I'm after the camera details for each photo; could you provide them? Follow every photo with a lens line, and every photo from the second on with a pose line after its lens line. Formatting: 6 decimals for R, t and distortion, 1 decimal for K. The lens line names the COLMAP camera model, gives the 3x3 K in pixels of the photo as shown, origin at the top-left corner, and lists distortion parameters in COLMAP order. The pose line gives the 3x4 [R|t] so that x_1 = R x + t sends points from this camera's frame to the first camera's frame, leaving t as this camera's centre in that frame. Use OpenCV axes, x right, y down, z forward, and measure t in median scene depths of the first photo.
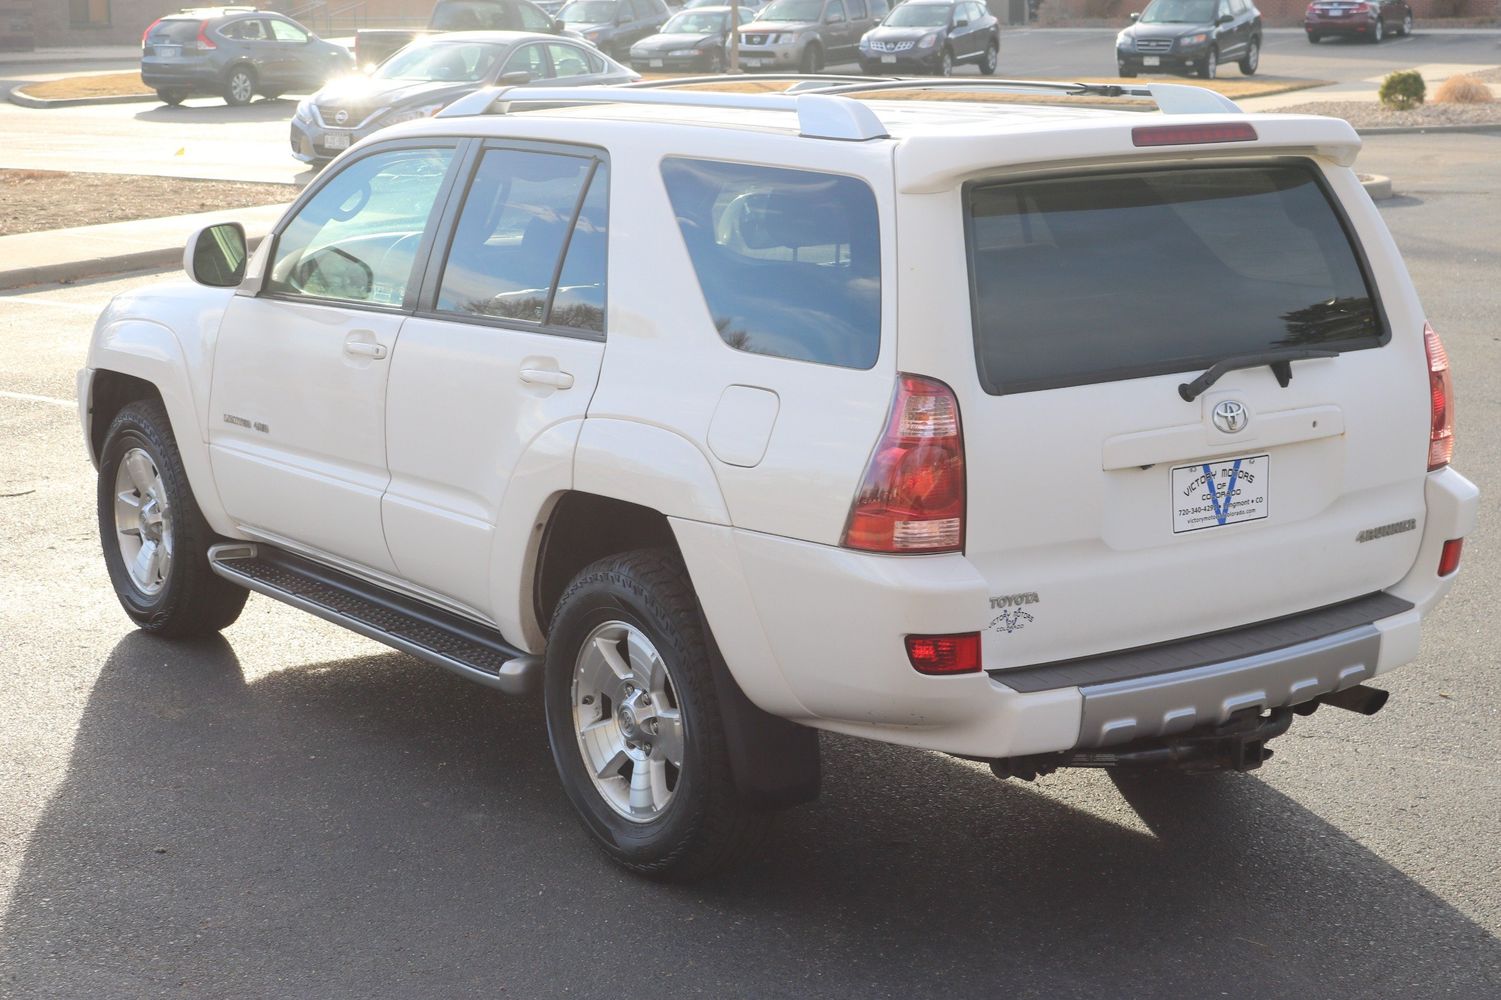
lens RADIAL K [[2296.1, 0, 750.5], [0, 2296.1, 500.0], [0, 0, 1]] dist [0.009394, 0.024203]
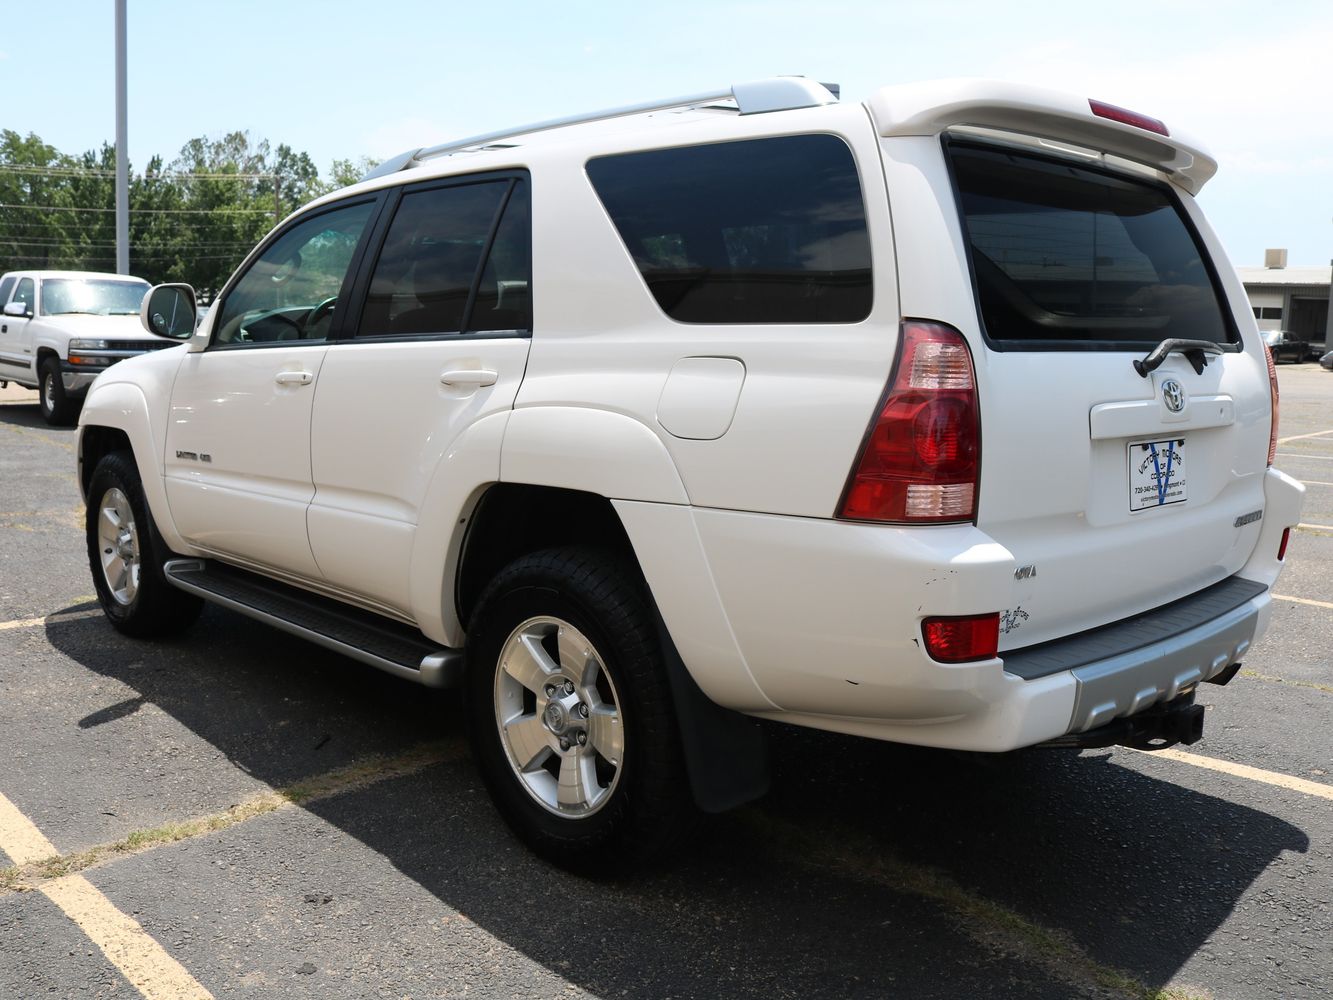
lens RADIAL K [[1227.4, 0, 666.5], [0, 1227.4, 500.0], [0, 0, 1]] dist [-0.133966, -0.008455]
pose [[0.992410, -0.004208, 0.122897, -0.072243], [0.010732, 0.998565, -0.052473, 0.032275], [-0.122500, 0.053394, 0.991031, 0.477690]]
